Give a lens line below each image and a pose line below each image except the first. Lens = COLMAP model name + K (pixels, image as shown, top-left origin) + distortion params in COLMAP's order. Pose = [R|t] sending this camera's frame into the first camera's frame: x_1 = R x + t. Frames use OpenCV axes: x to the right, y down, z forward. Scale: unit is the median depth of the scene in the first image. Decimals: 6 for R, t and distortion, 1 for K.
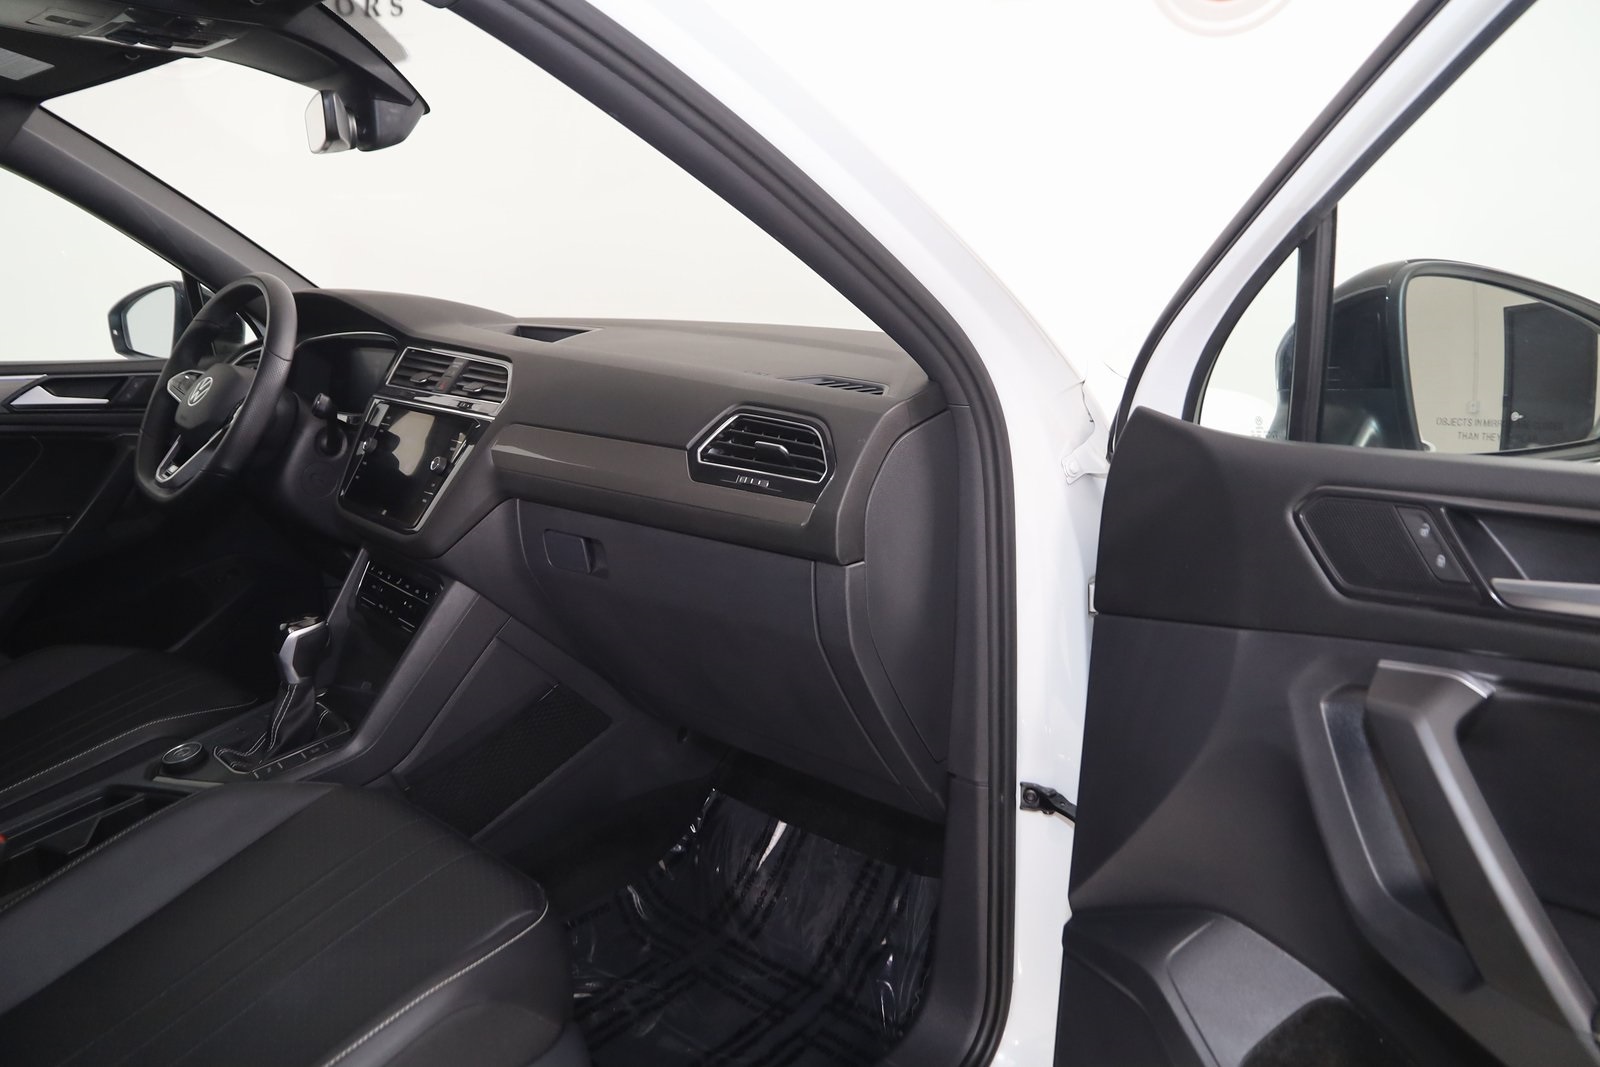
lens RADIAL K [[1095.8, 0, 798.2], [0, 1095.8, 535.6], [0, 0, 1]] dist [-0.105026, 0.058587]
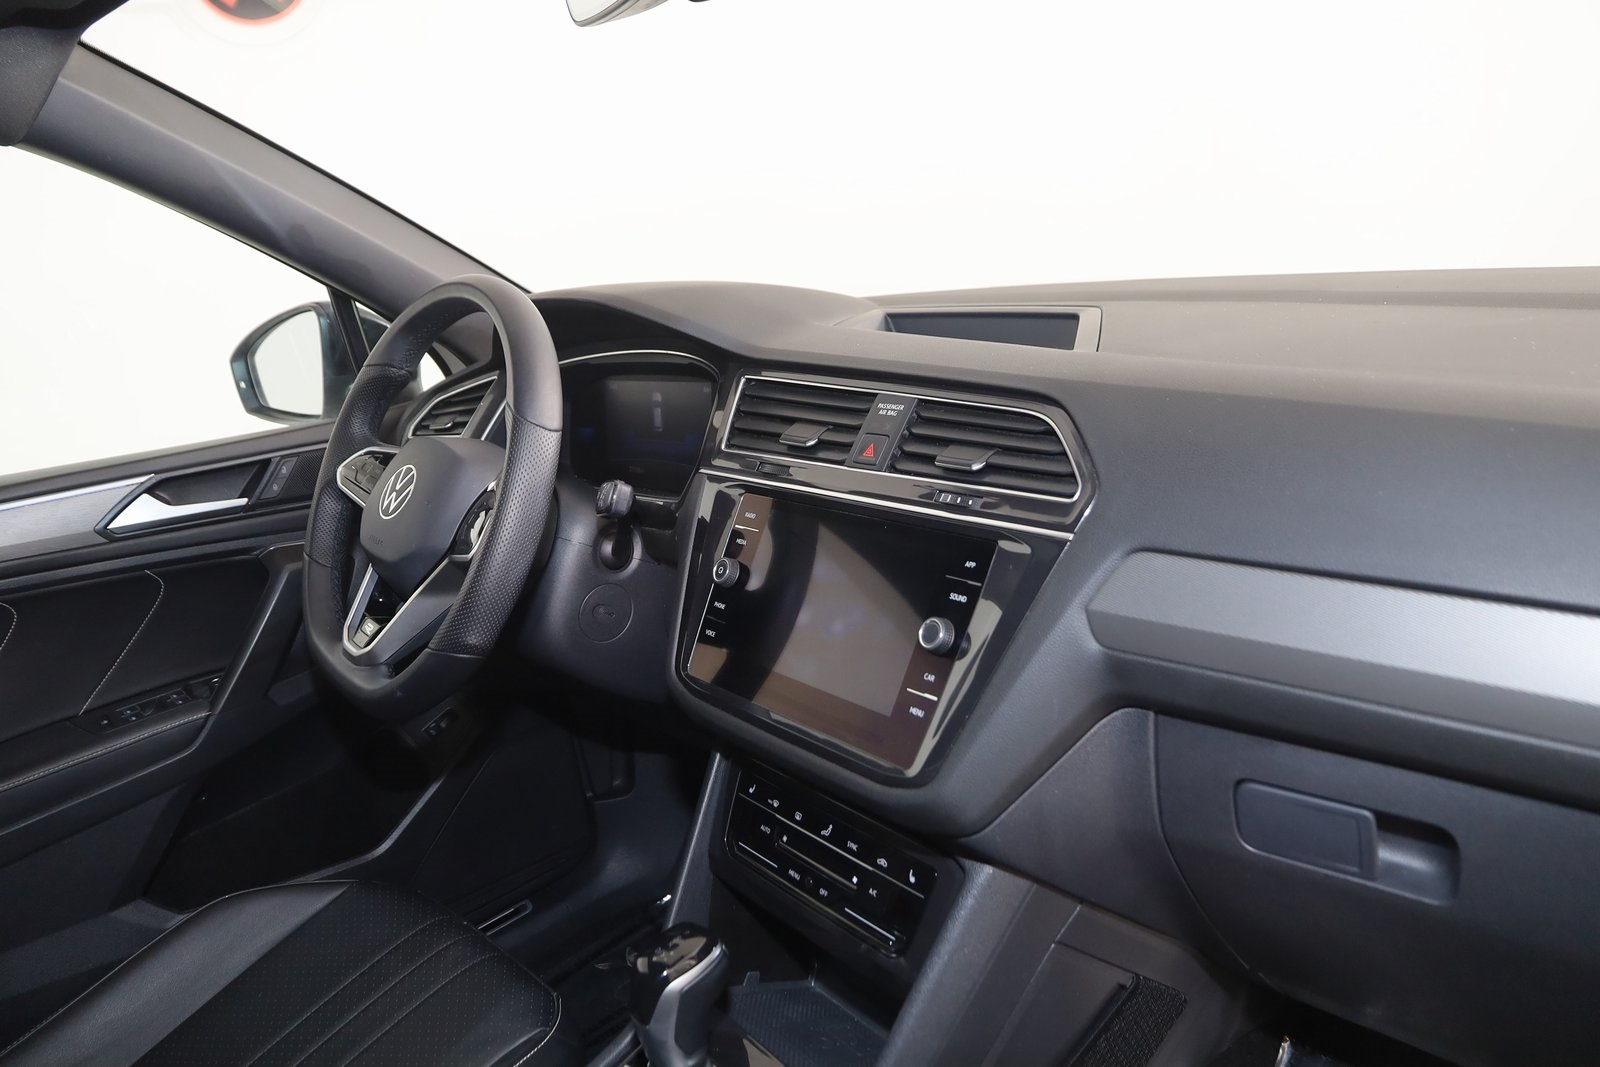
lens RADIAL K [[1095.8, 0, 805.8], [0, 1095.8, 532.3], [0, 0, 1]] dist [-0.105026, 0.058587]
pose [[0.989849, -0.099127, -0.101848, -0.304770], [0.104117, 0.993551, 0.044902, -0.125775], [0.096740, -0.055051, 0.993786, 0.466131]]
